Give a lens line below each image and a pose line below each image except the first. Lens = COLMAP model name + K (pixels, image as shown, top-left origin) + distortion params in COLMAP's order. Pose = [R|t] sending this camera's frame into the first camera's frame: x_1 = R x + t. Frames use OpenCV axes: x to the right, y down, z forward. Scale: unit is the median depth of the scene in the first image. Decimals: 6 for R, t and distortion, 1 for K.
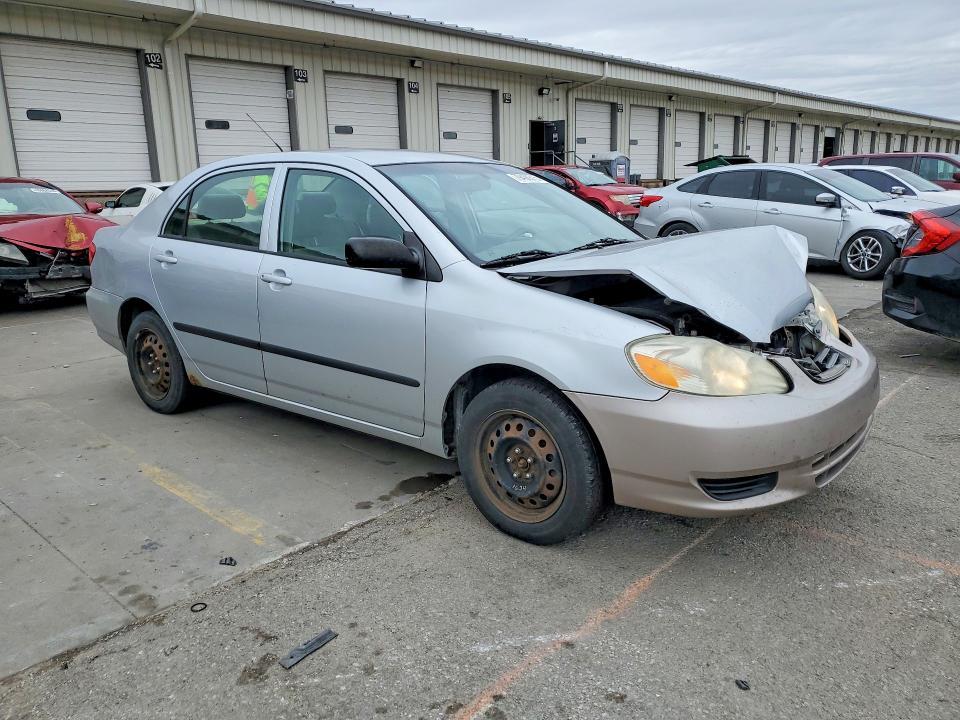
lens RADIAL K [[729.6, 0, 480.0], [0, 729.6, 356.5], [0, 0, 1]] dist [0.003510, 0.002307]
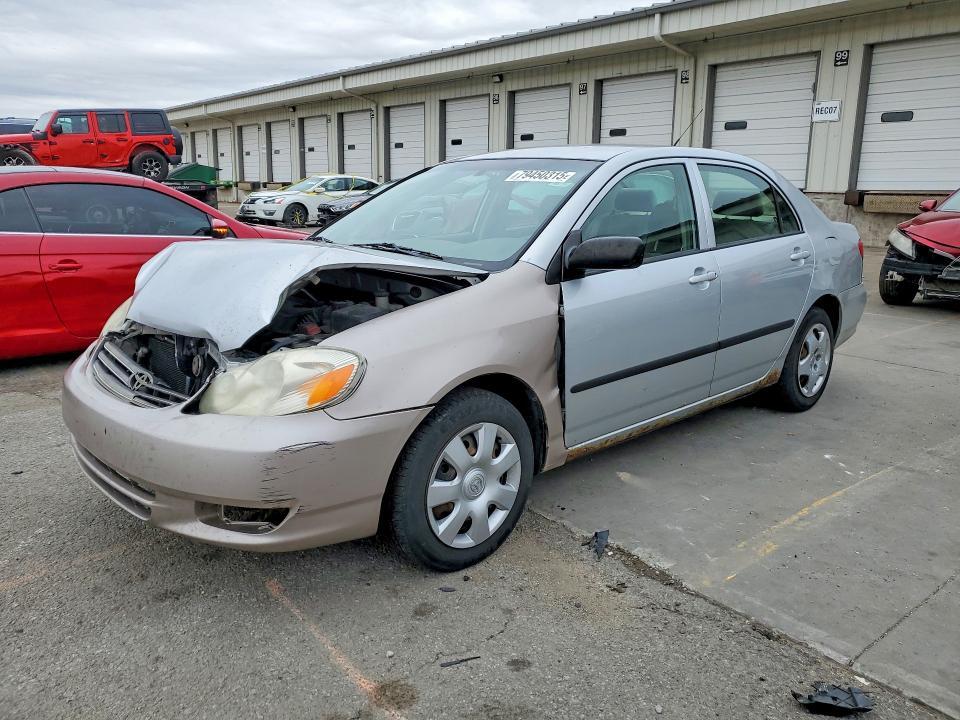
lens RADIAL K [[729.6, 0, 476.4], [0, 729.6, 361.9], [0, 0, 1]] dist [0.003510, 0.002307]
pose [[-0.048511, 0.245189, -0.968261, 0.777350], [-0.234787, 0.939440, 0.249654, -0.180181], [0.970836, 0.239446, 0.011994, 0.733146]]
